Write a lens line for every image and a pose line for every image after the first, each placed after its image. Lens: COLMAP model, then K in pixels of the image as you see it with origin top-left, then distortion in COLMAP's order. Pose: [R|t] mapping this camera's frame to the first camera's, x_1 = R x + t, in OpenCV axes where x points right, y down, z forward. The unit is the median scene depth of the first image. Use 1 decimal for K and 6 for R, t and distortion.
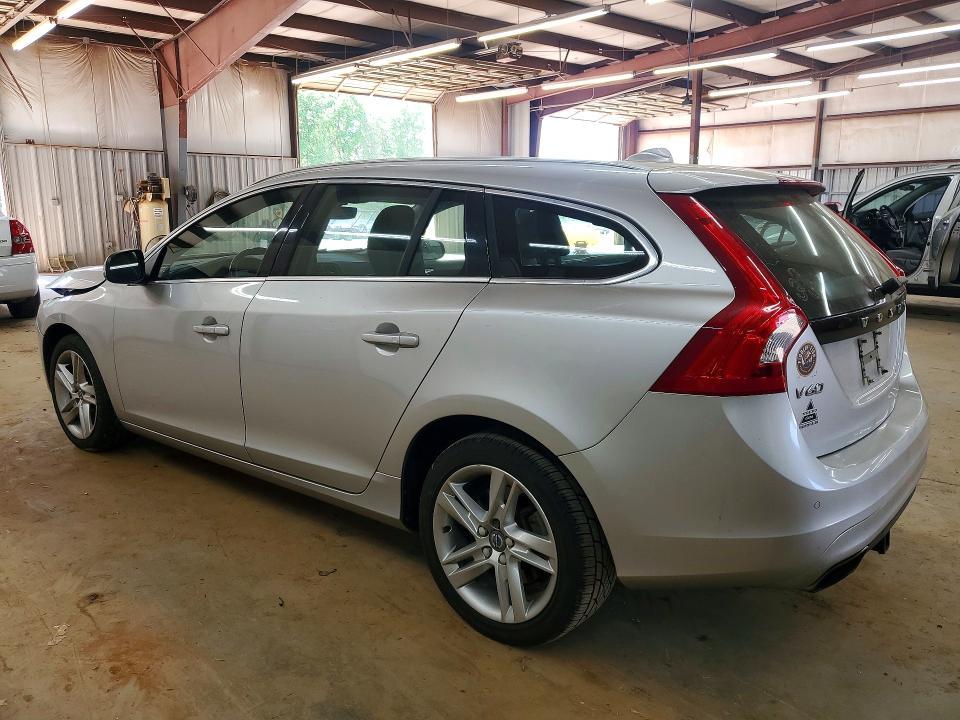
lens RADIAL K [[759.0, 0, 473.5], [0, 759.0, 359.3], [0, 0, 1]] dist [0.009332, 0.004755]
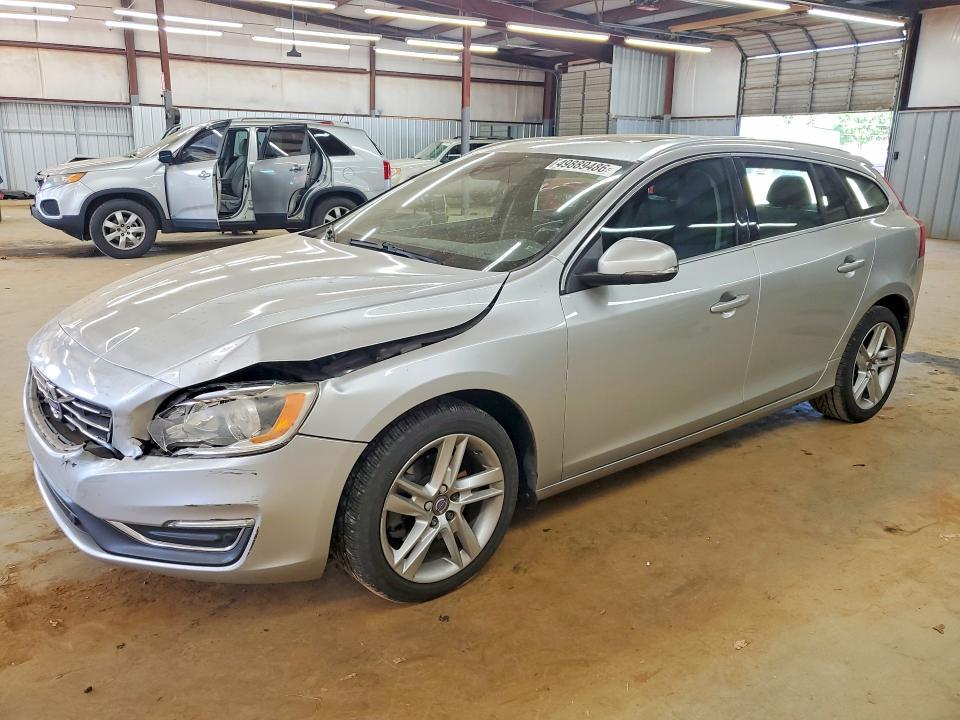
lens RADIAL K [[812.0, 0, 480.0], [0, 812.0, 360.0], [0, 0, 1]] dist [0.050934, 0.005164]
pose [[0.152817, -0.242463, 0.958050, -1.596132], [0.172175, 0.961142, 0.215782, -0.280650], [-0.973141, 0.131977, 0.188624, 1.247377]]
